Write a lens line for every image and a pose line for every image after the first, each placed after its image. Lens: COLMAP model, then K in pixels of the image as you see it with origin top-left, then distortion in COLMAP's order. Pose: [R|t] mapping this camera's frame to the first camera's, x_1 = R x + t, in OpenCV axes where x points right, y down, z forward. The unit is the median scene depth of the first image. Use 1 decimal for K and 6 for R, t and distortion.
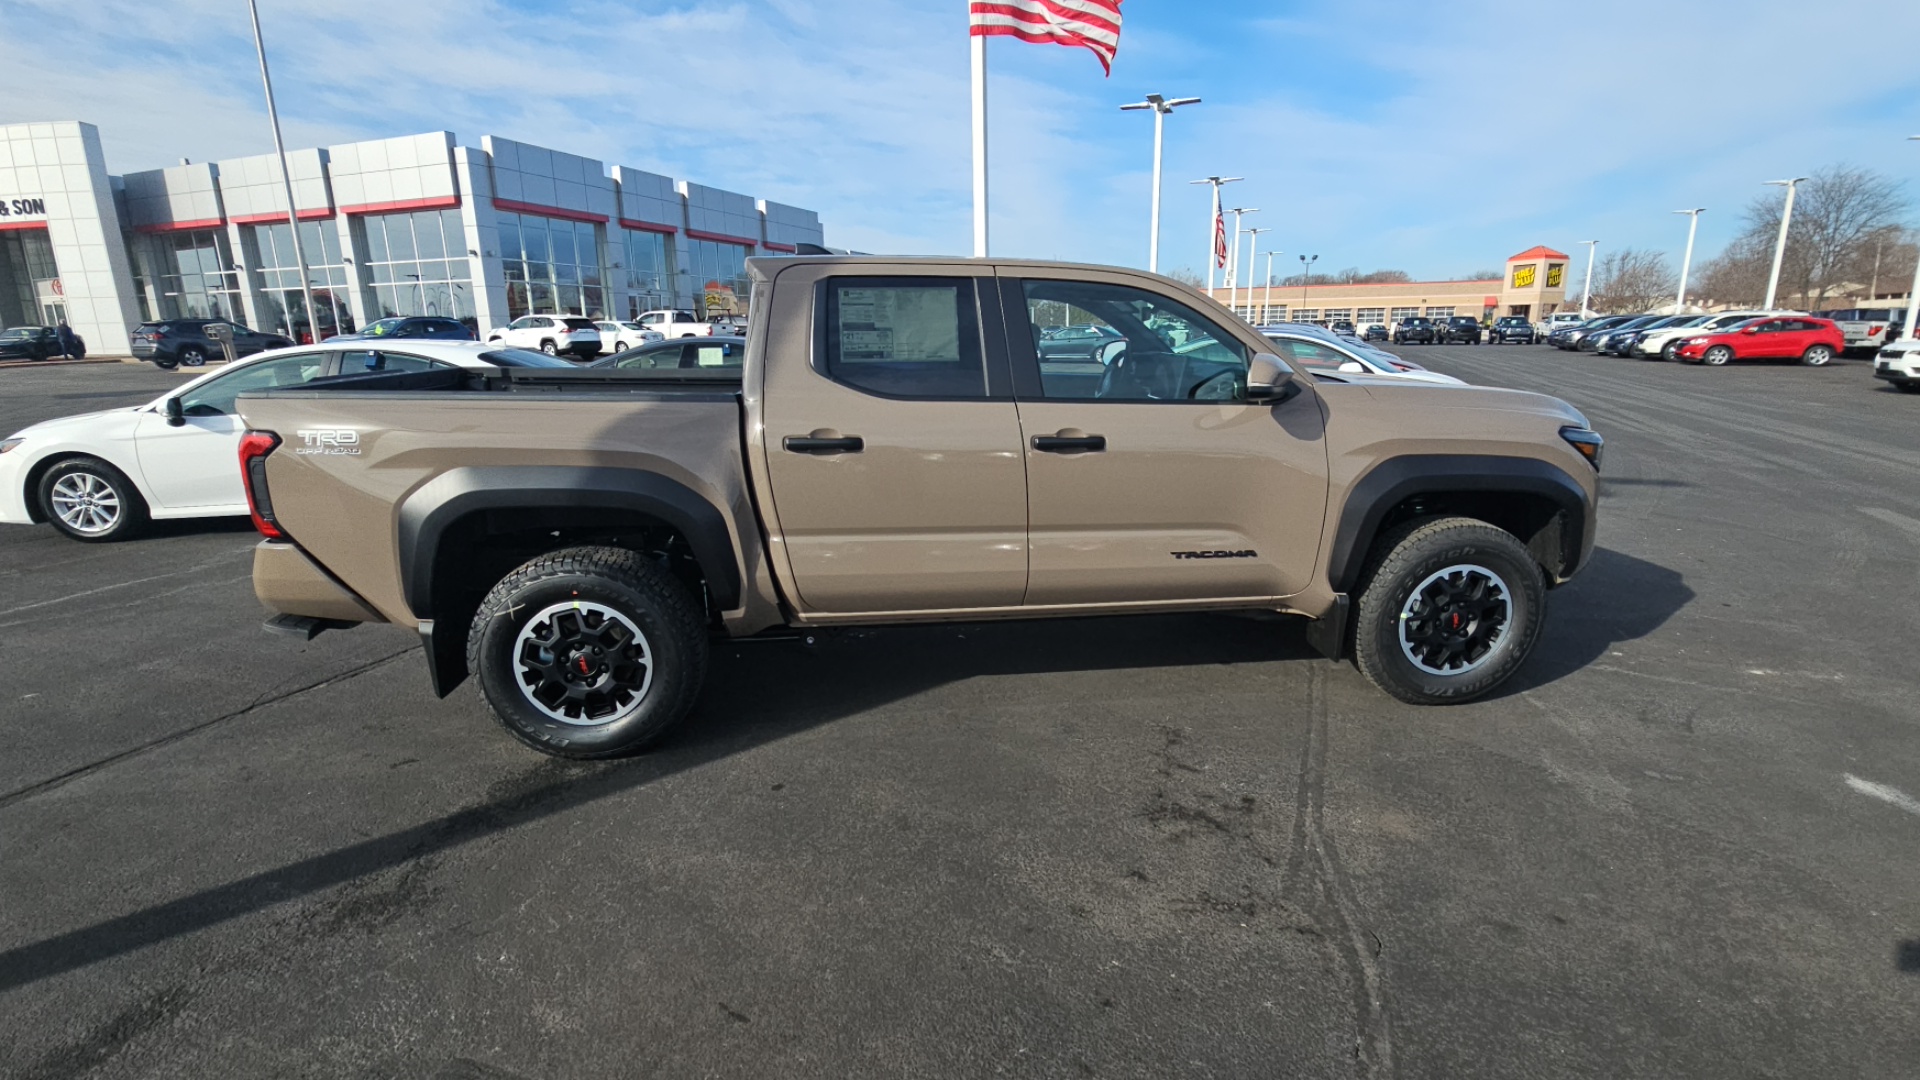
lens RADIAL K [[856.2, 0, 968.7], [0, 856.2, 532.3], [0, 0, 1]] dist [0.007078, -0.006180]
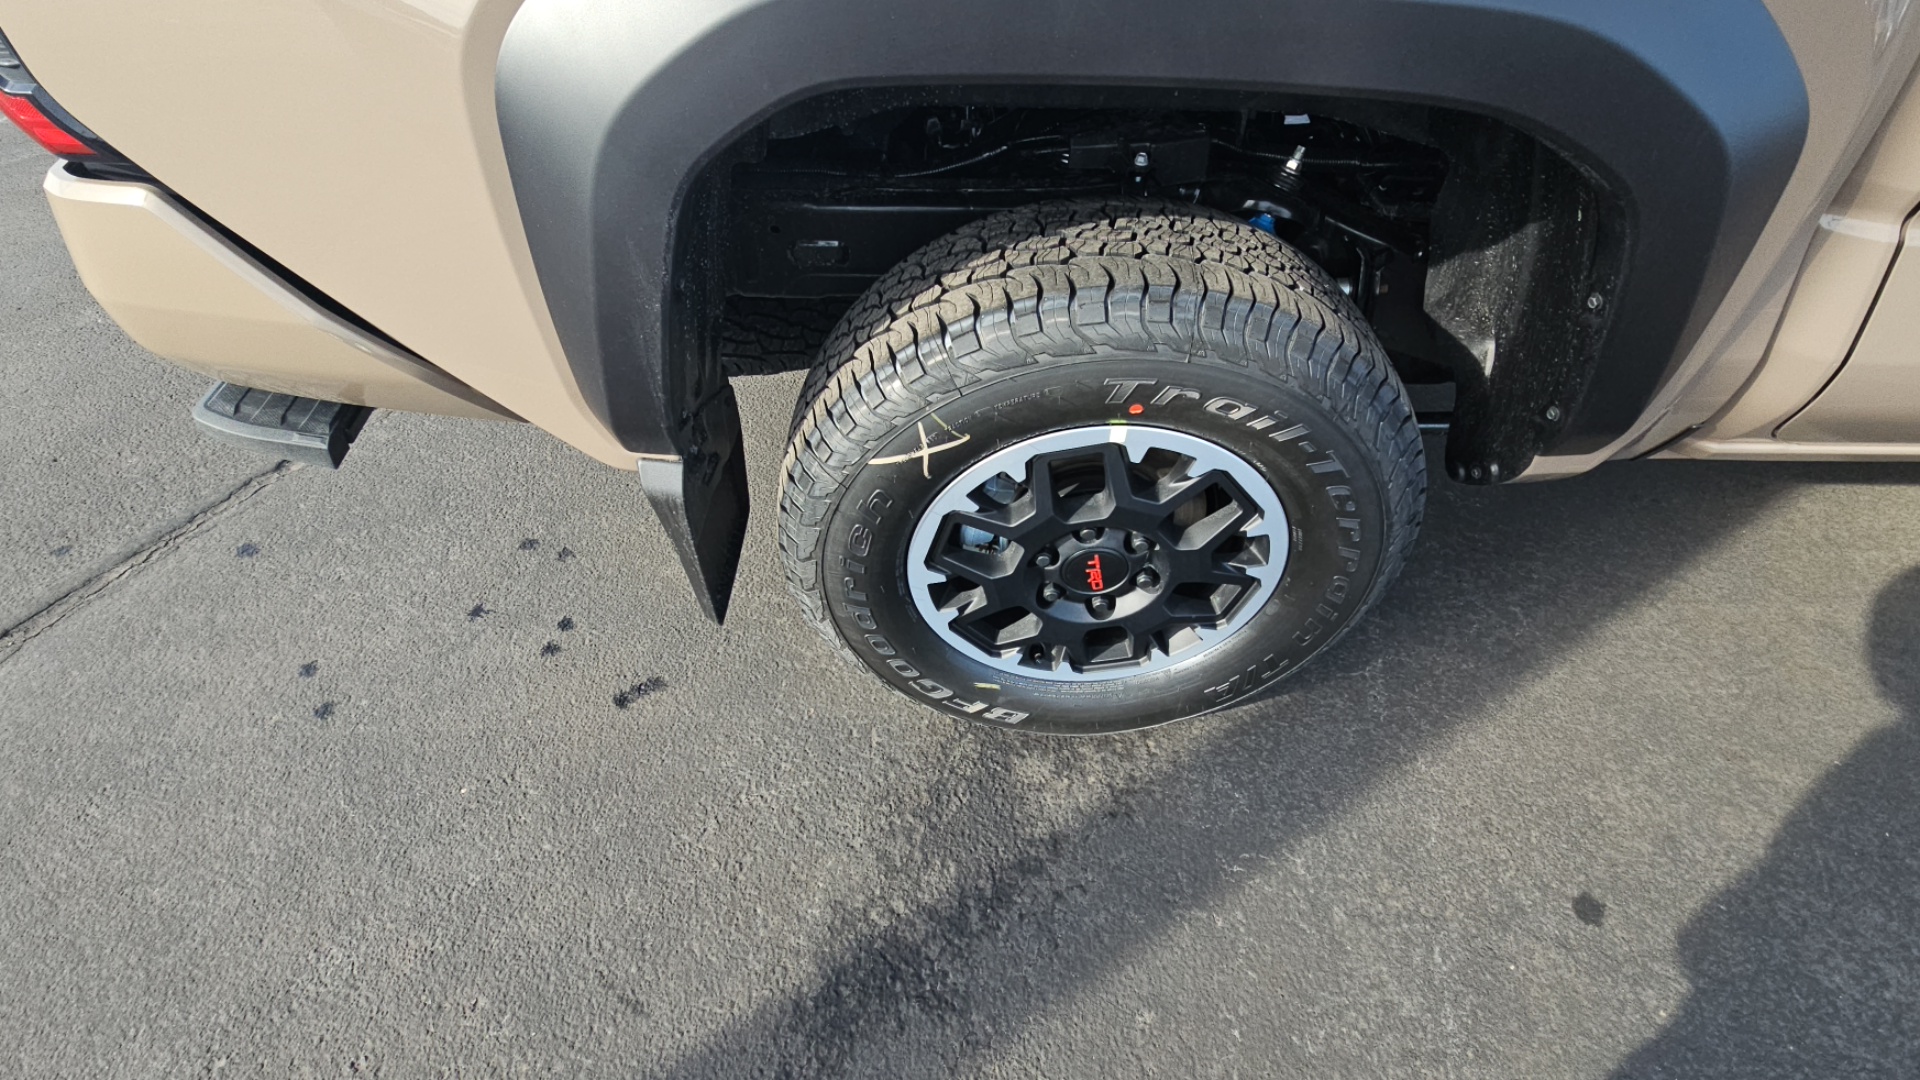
lens RADIAL K [[856.2, 0, 966.1], [0, 856.2, 547.5], [0, 0, 1]] dist [0.007078, -0.006180]
pose [[0.993482, 0.086069, -0.074737, -0.416515], [-0.032328, 0.841478, 0.539324, -0.037737], [0.109309, -0.533393, 0.838775, 0.616060]]
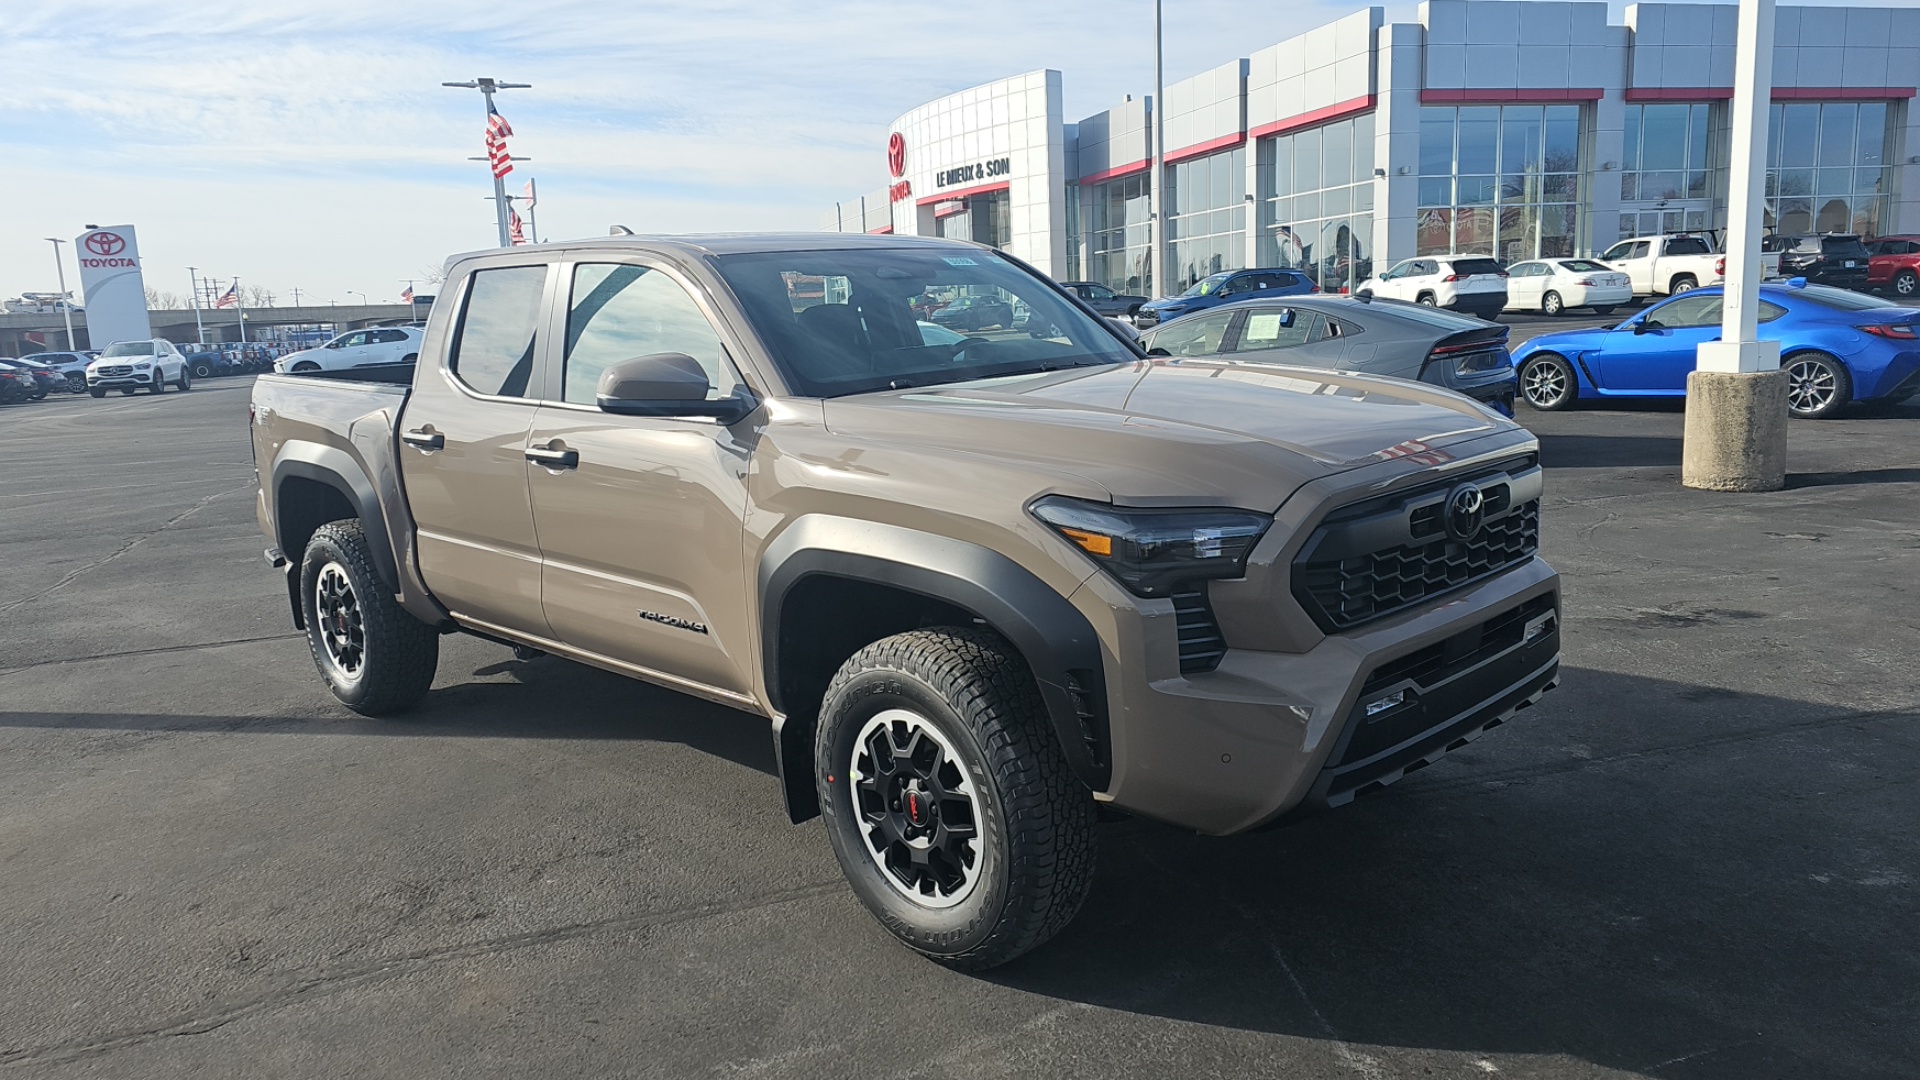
lens RADIAL K [[1368.3, 0, 948.3], [0, 1368.3, 525.8], [0, 0, 1]] dist [0.049813, -0.005409]
pose [[0.616813, 0.107005, -0.779803, 1.262344], [-0.144011, 0.989335, 0.021847, -0.108564], [0.773824, 0.098825, 0.625644, 0.407279]]
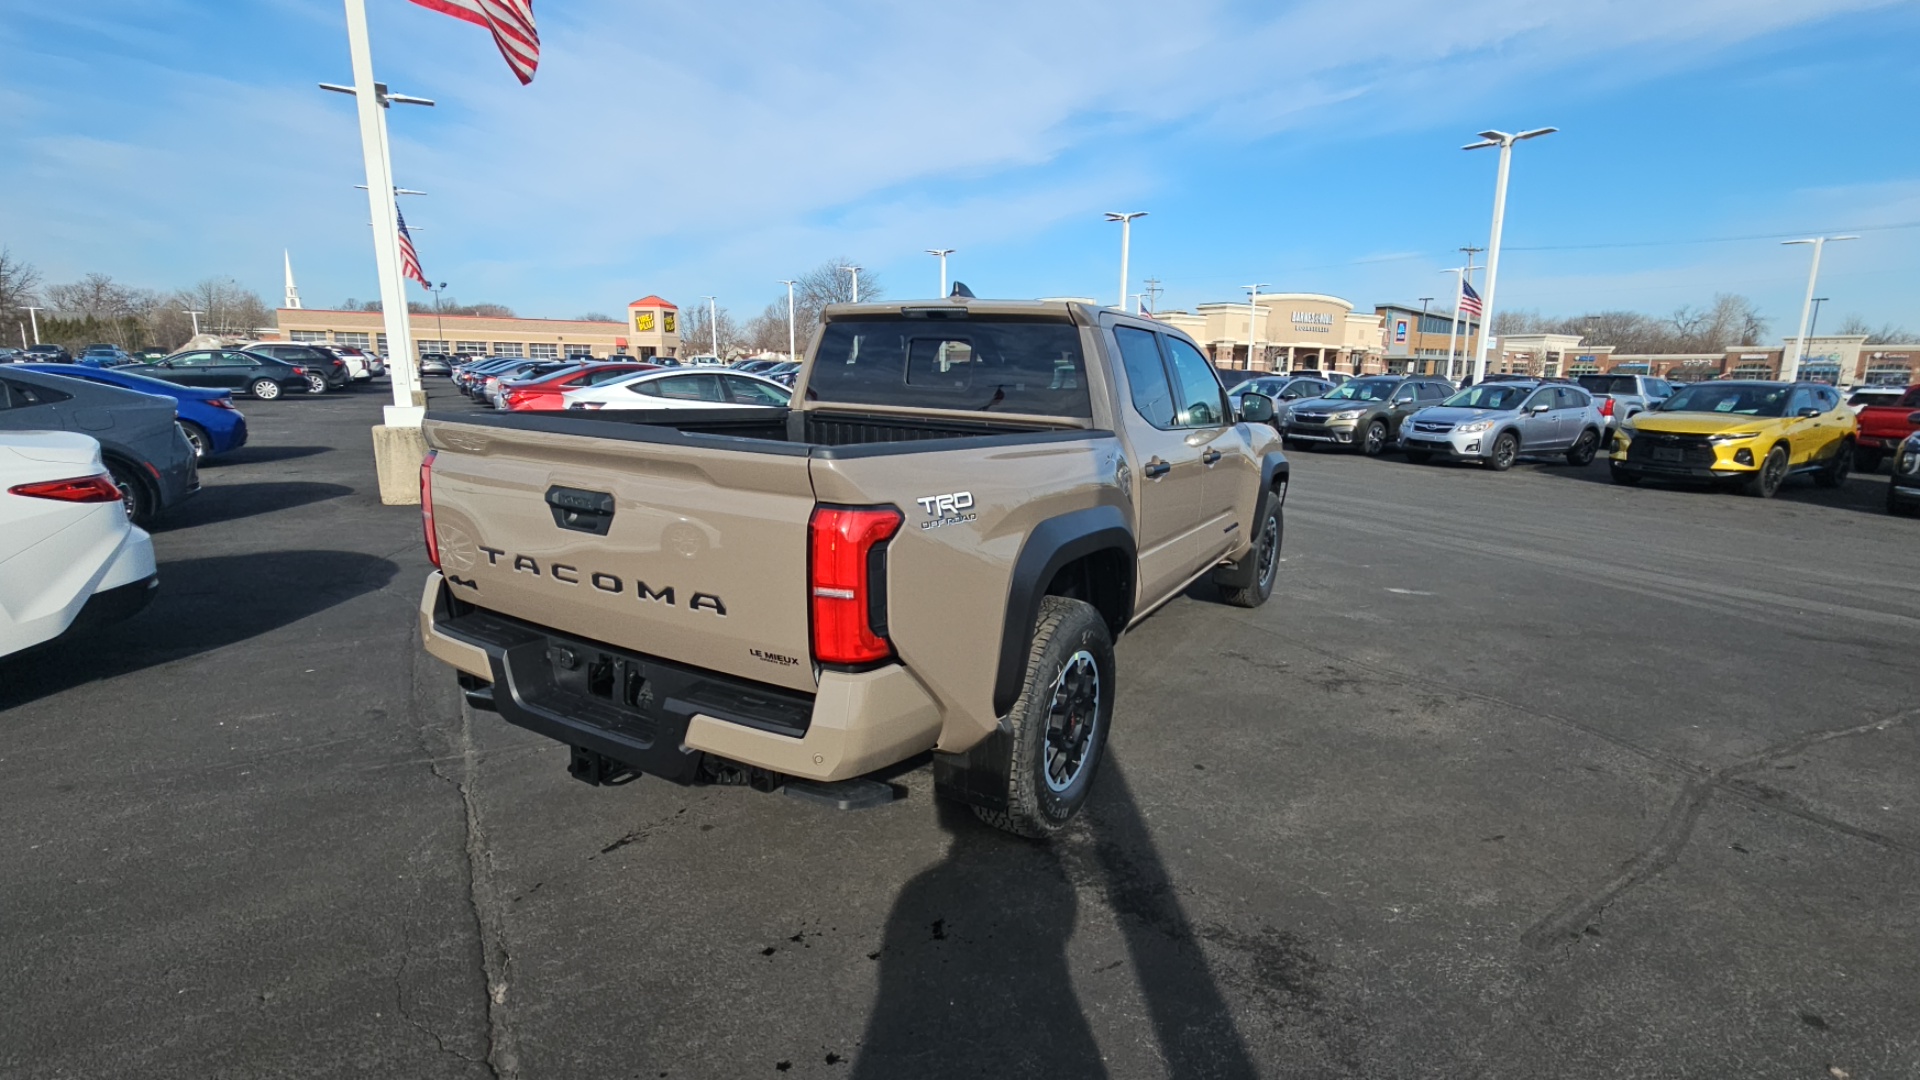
lens RADIAL K [[856.2, 0, 974.6], [0, 856.2, 544.5], [0, 0, 1]] dist [0.007078, -0.006180]
pose [[0.585829, -0.141463, 0.797993, -1.080125], [0.162203, 0.985191, 0.055570, -0.093643], [-0.794037, 0.096882, 0.600099, 0.439046]]
